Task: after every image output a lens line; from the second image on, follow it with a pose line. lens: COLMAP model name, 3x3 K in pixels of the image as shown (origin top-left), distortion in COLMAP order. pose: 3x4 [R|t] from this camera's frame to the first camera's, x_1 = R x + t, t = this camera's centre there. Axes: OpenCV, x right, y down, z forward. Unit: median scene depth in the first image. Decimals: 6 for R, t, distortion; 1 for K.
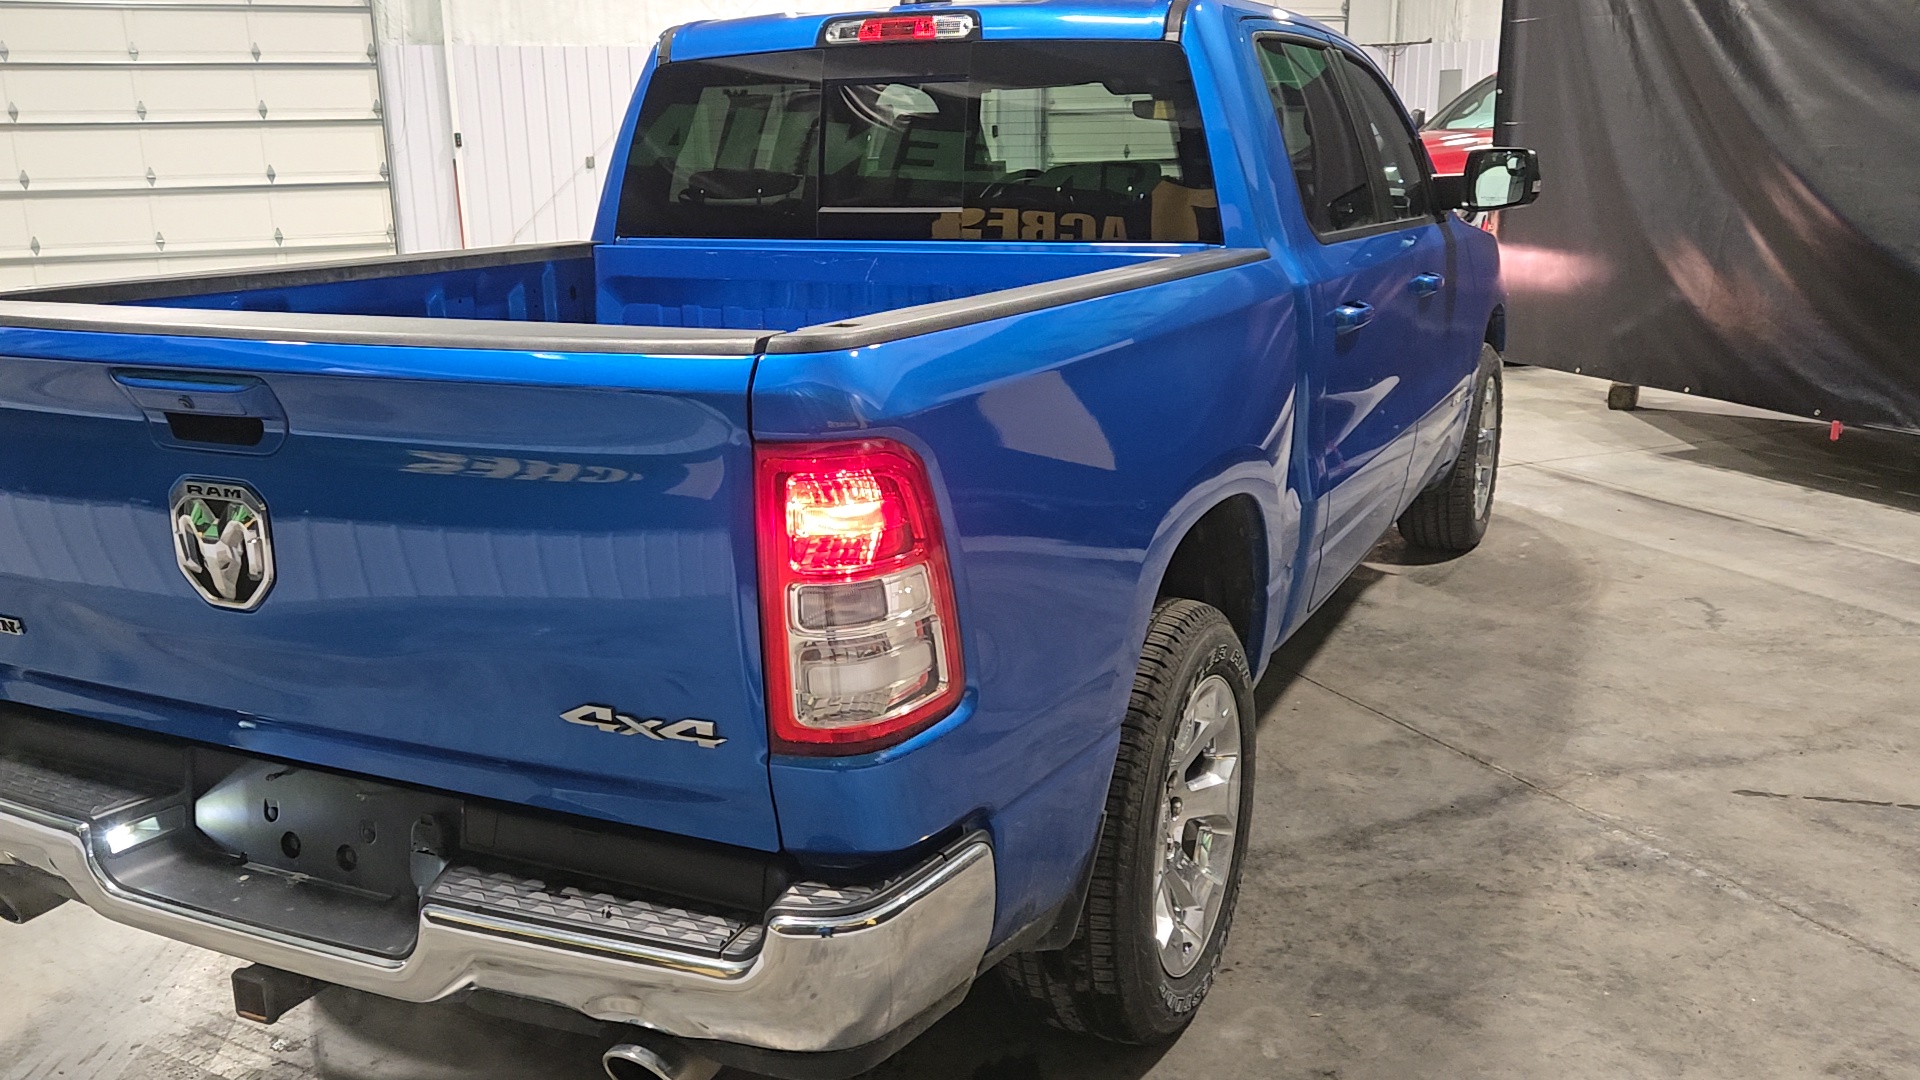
lens RADIAL K [[1578.2, 0, 956.1], [0, 1578.2, 541.2], [0, 0, 1]] dist [0.012833, 0.008010]
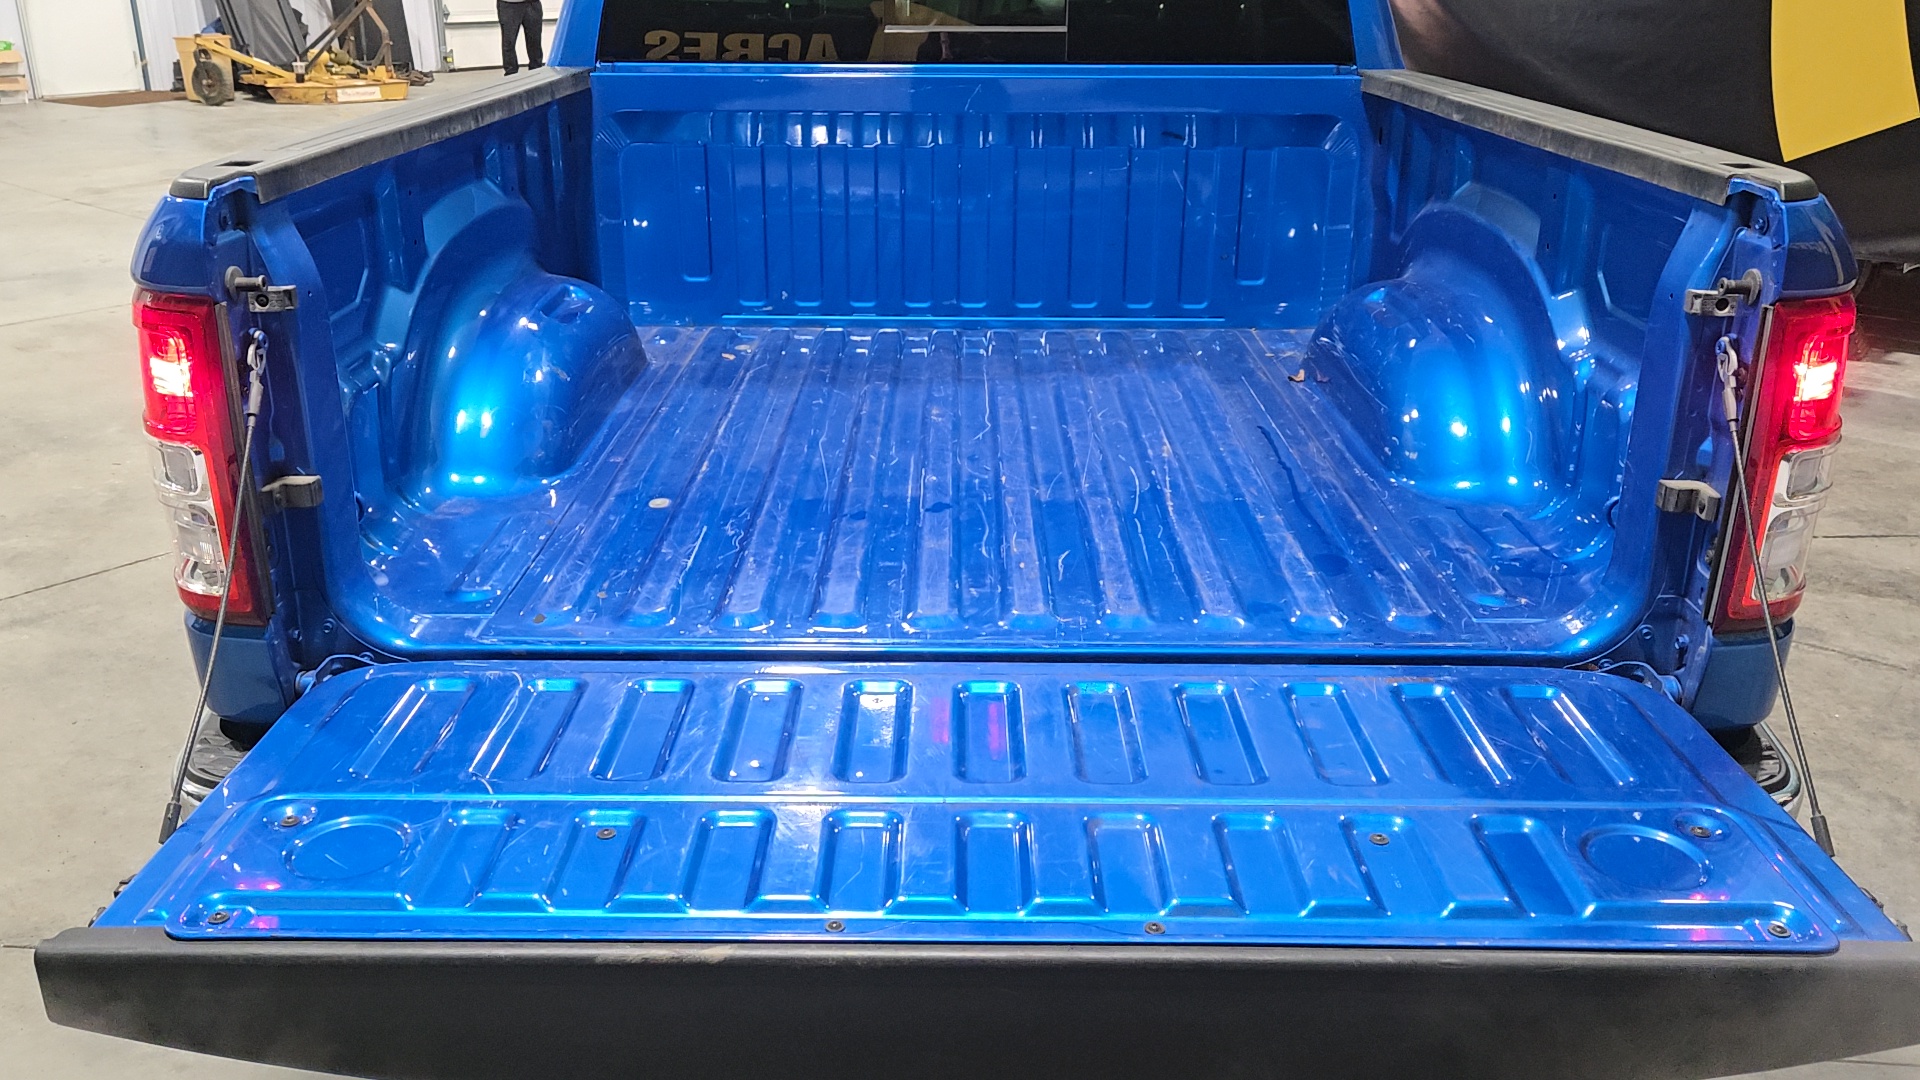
lens RADIAL K [[1578.2, 0, 952.1], [0, 1578.2, 536.2], [0, 0, 1]] dist [0.012833, 0.008010]
pose [[0.901810, -0.135621, 0.410300, -0.772906], [0.089863, 0.987575, 0.128920, -0.105685], [-0.422686, -0.079390, 0.902792, 0.366646]]
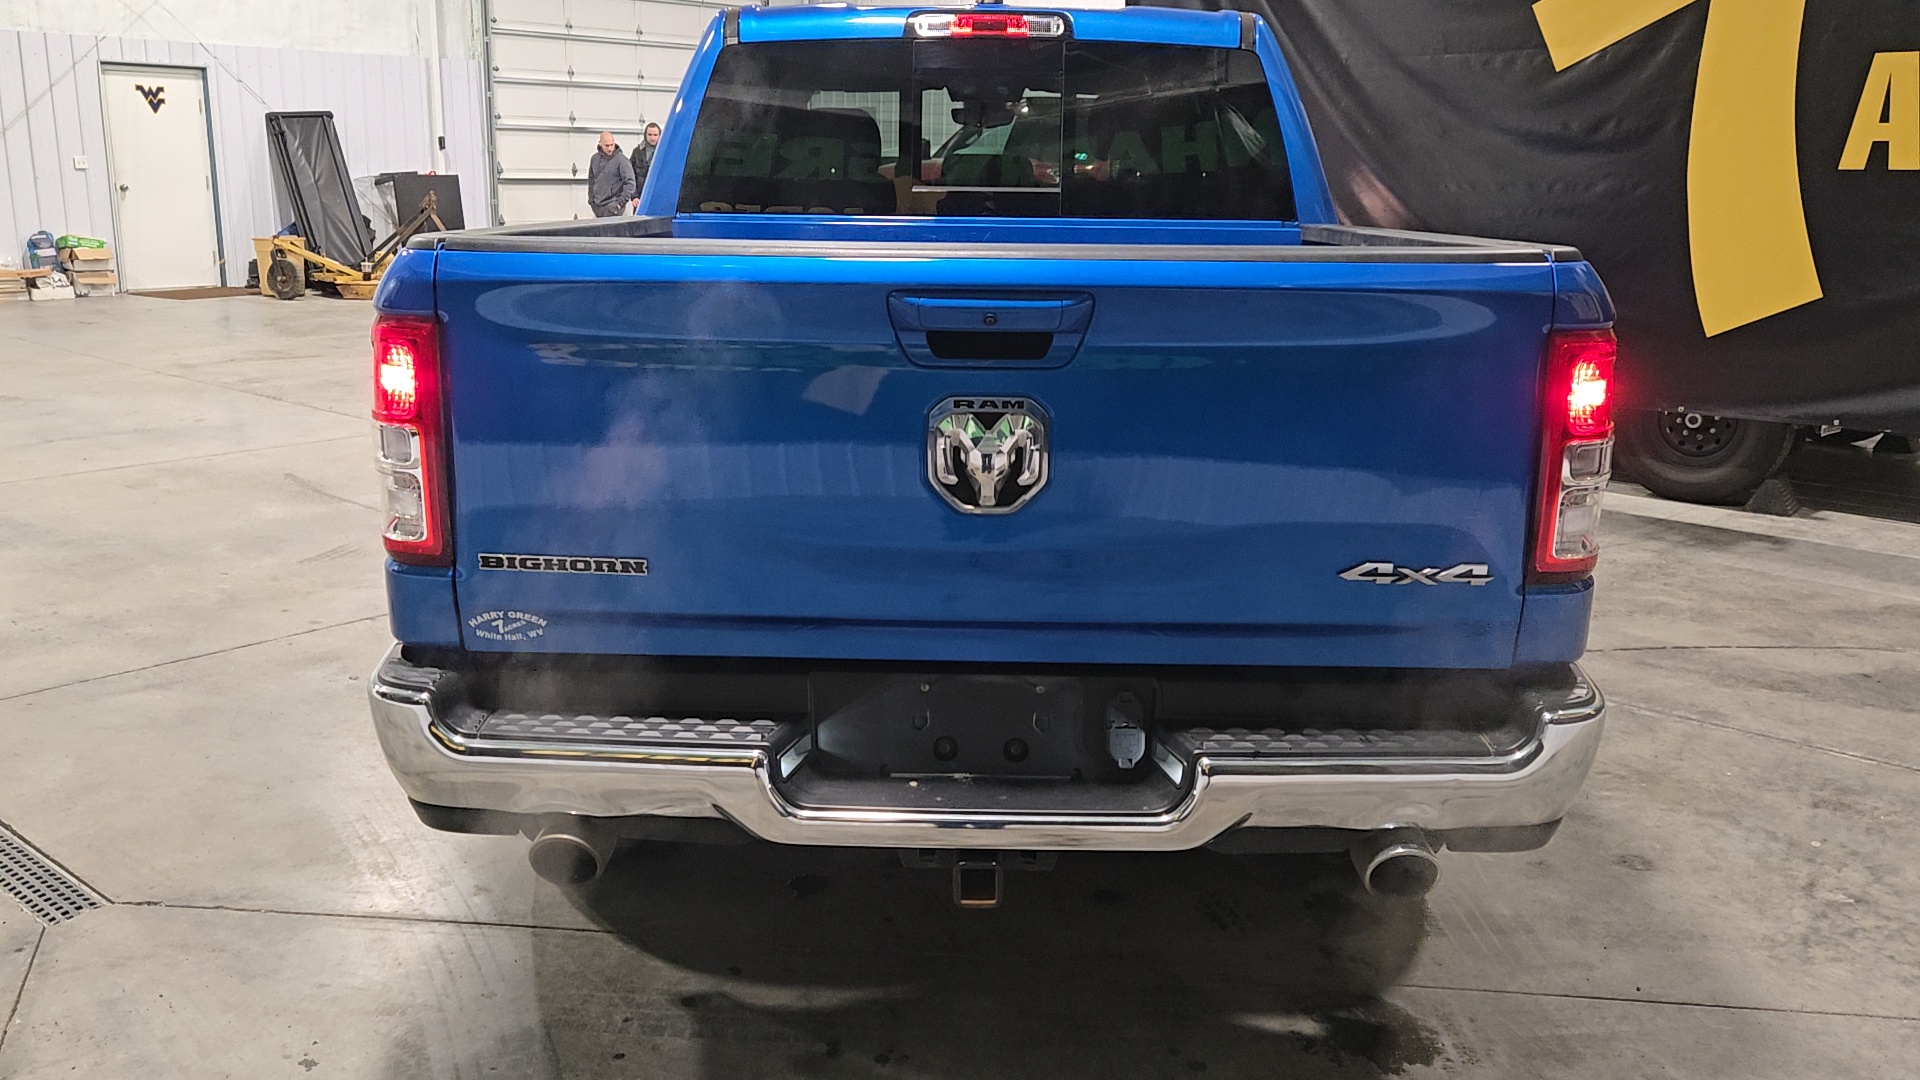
lens RADIAL K [[1578.2, 0, 950.1], [0, 1578.2, 537.6], [0, 0, 1]] dist [0.012833, 0.008010]
pose [[0.908399, -0.064711, 0.413066, -0.938333], [0.073243, 0.997302, -0.004835, 0.062026], [-0.411639, 0.034647, 0.910688, 0.035652]]
